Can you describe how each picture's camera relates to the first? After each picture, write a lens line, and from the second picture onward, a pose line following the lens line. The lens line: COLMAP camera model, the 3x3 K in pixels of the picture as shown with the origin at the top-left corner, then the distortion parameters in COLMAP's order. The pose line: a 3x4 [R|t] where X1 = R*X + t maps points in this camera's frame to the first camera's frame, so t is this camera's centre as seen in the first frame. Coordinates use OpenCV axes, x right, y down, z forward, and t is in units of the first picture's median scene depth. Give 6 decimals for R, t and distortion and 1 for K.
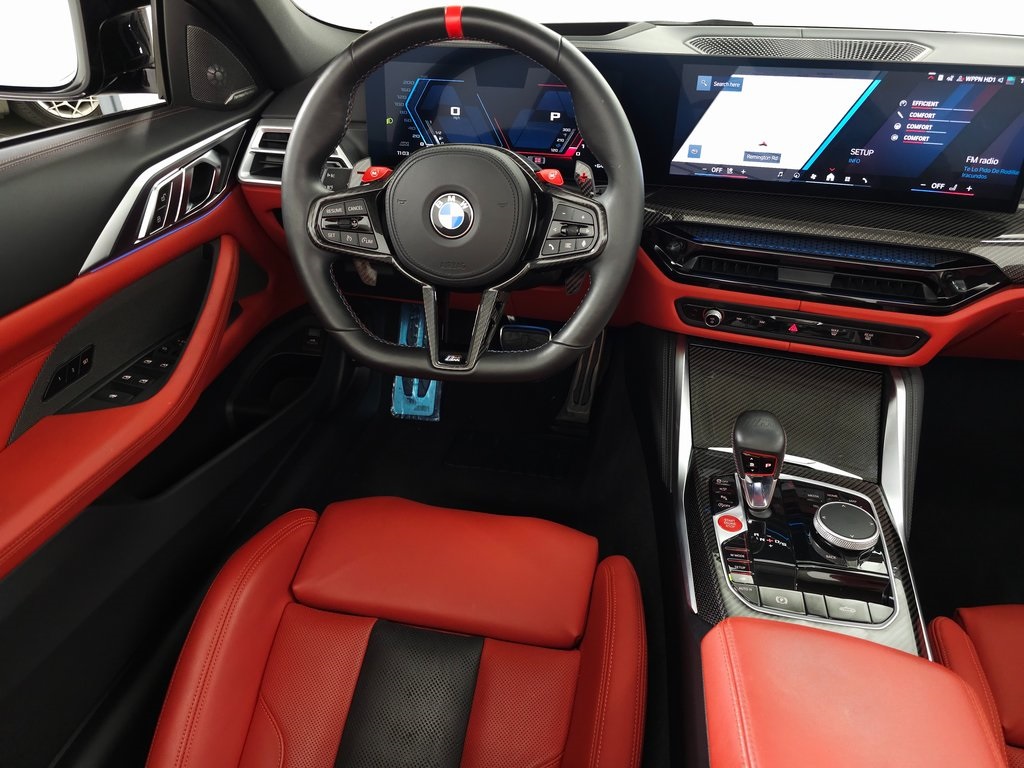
lens RADIAL K [[696.4, 0, 514.5], [0, 696.4, 386.9], [0, 0, 1]] dist [0.036113, -0.021989]
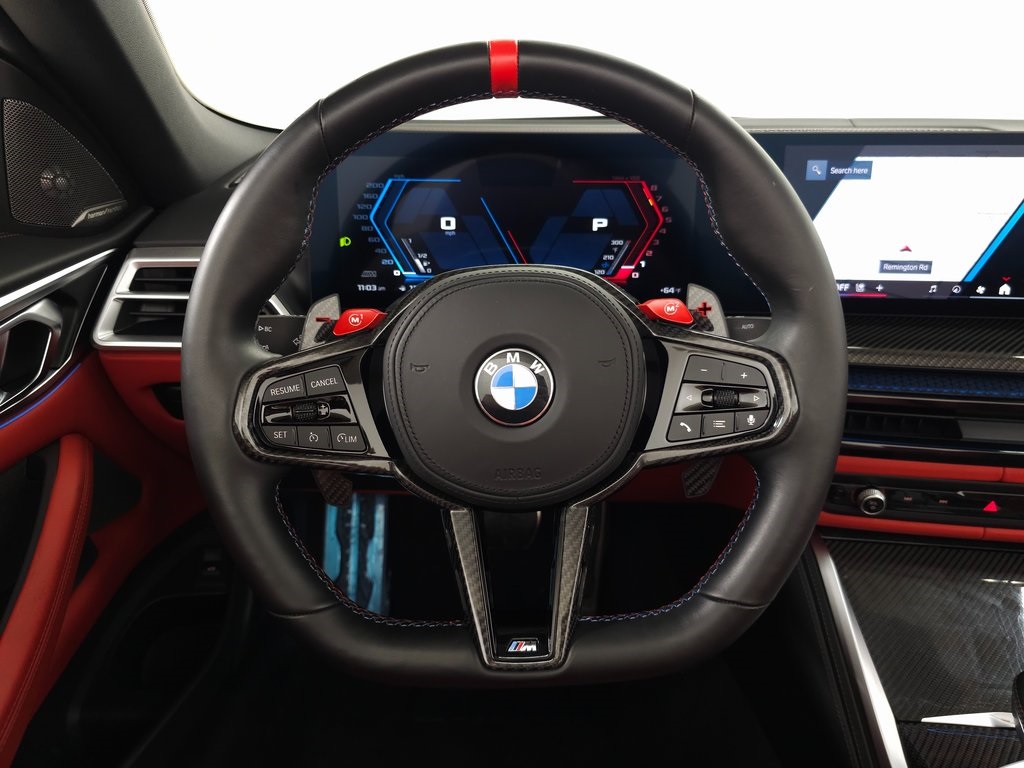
lens RADIAL K [[696.4, 0, 509.1], [0, 696.4, 375.5], [0, 0, 1]] dist [0.036113, -0.021989]
pose [[0.982773, -0.071108, 0.170589, -0.163377], [0.102073, 0.978310, -0.180250, -0.135138], [-0.154072, 0.194557, 0.968715, 0.401849]]
